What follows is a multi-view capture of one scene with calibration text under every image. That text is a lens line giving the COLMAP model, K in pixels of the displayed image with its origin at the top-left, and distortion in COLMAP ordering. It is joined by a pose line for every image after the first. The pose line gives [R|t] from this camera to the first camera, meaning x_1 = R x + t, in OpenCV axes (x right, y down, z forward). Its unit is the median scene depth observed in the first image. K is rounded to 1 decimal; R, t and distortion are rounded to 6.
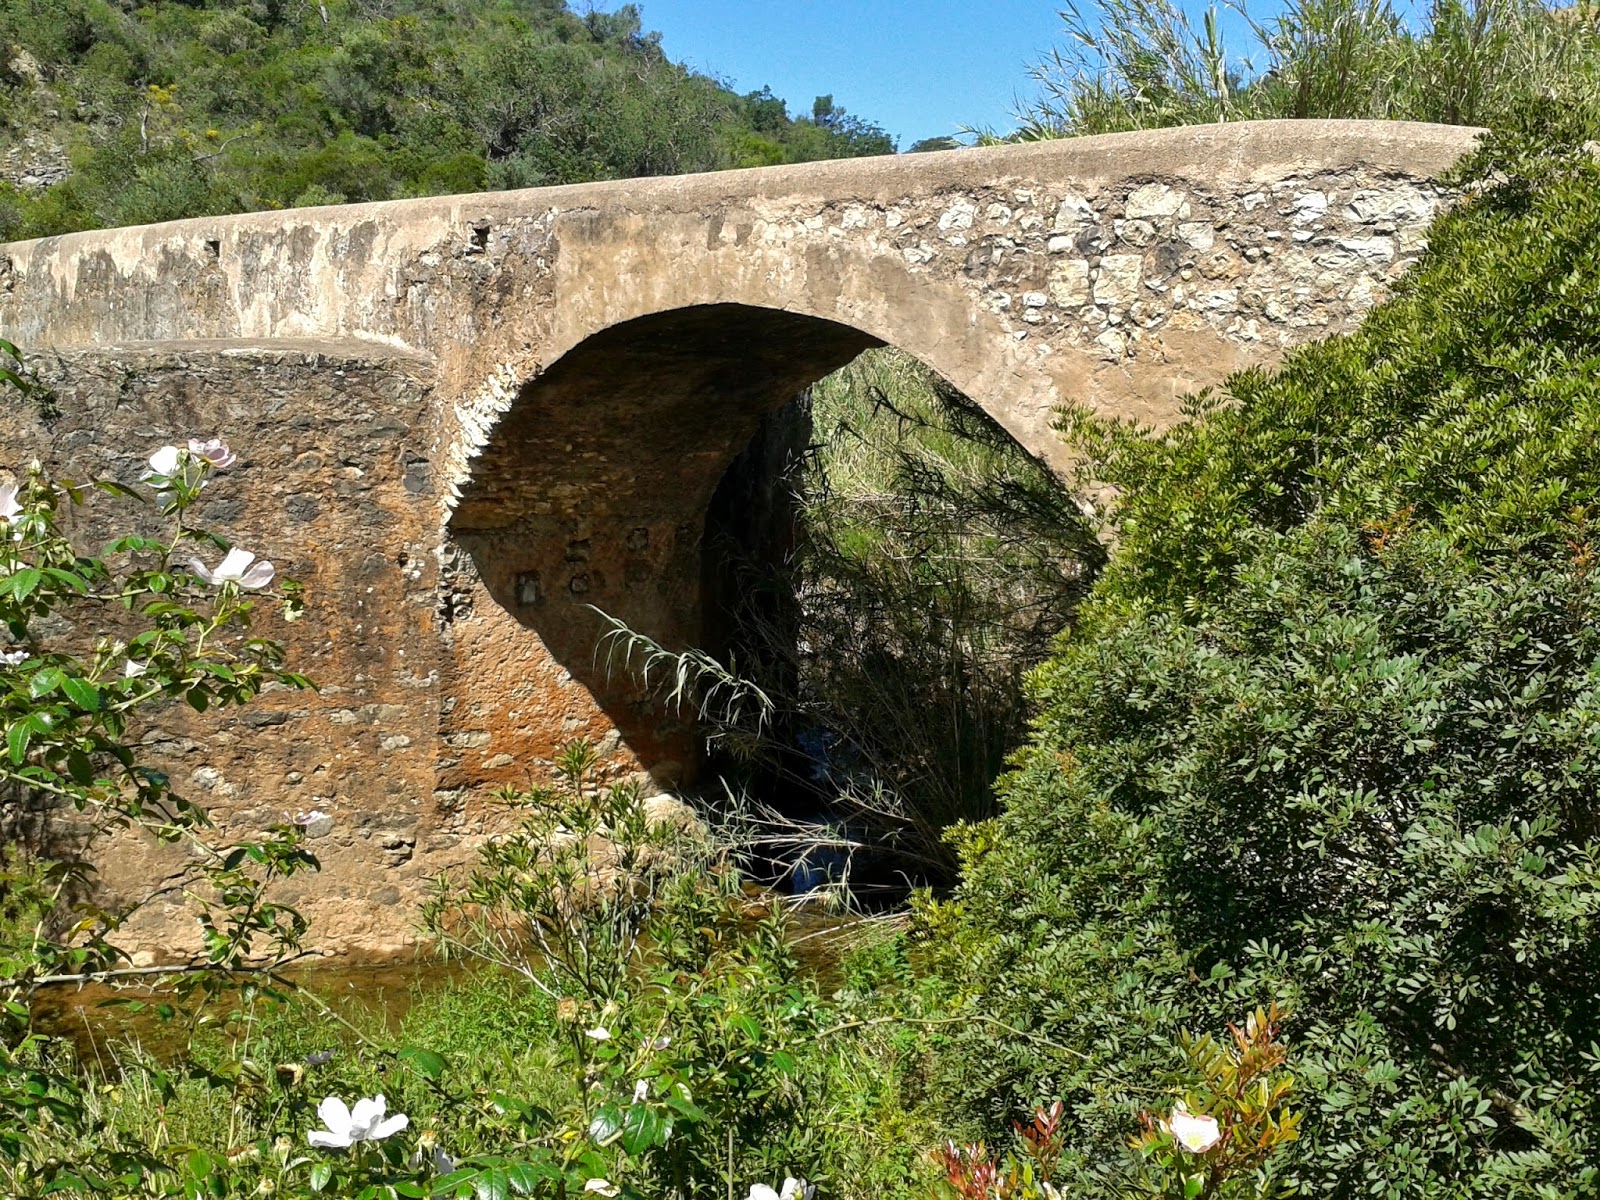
lens RADIAL K [[1621.4, 0, 799.8], [0, 1621.4, 601.6], [0, 0, 1]] dist [0.015334, 0.000000]
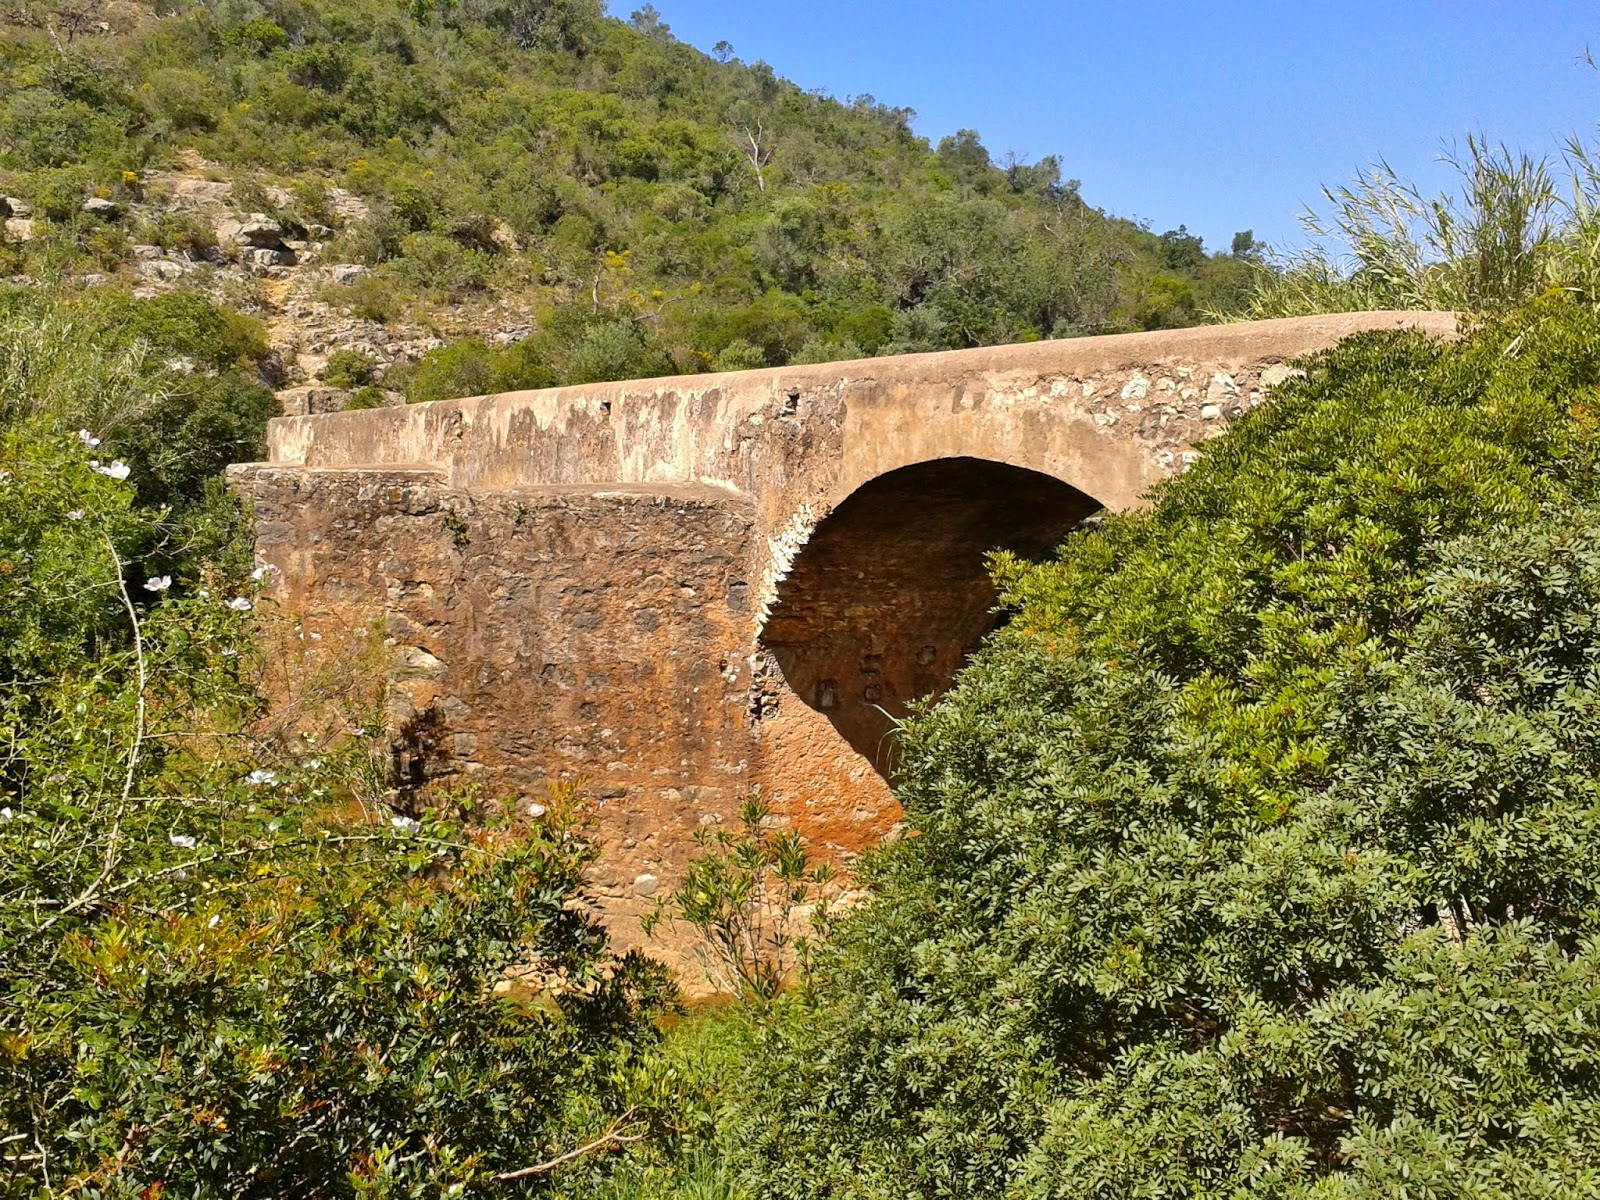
lens RADIAL K [[1621.4, 0, 799.9], [0, 1621.4, 597.6], [0, 0, 1]] dist [0.015334, 0.000000]
pose [[0.968725, 0.022503, -0.247116, 0.106143], [-0.044337, 0.995550, -0.083152, 0.021384], [0.244145, 0.091508, 0.965412, -0.150749]]
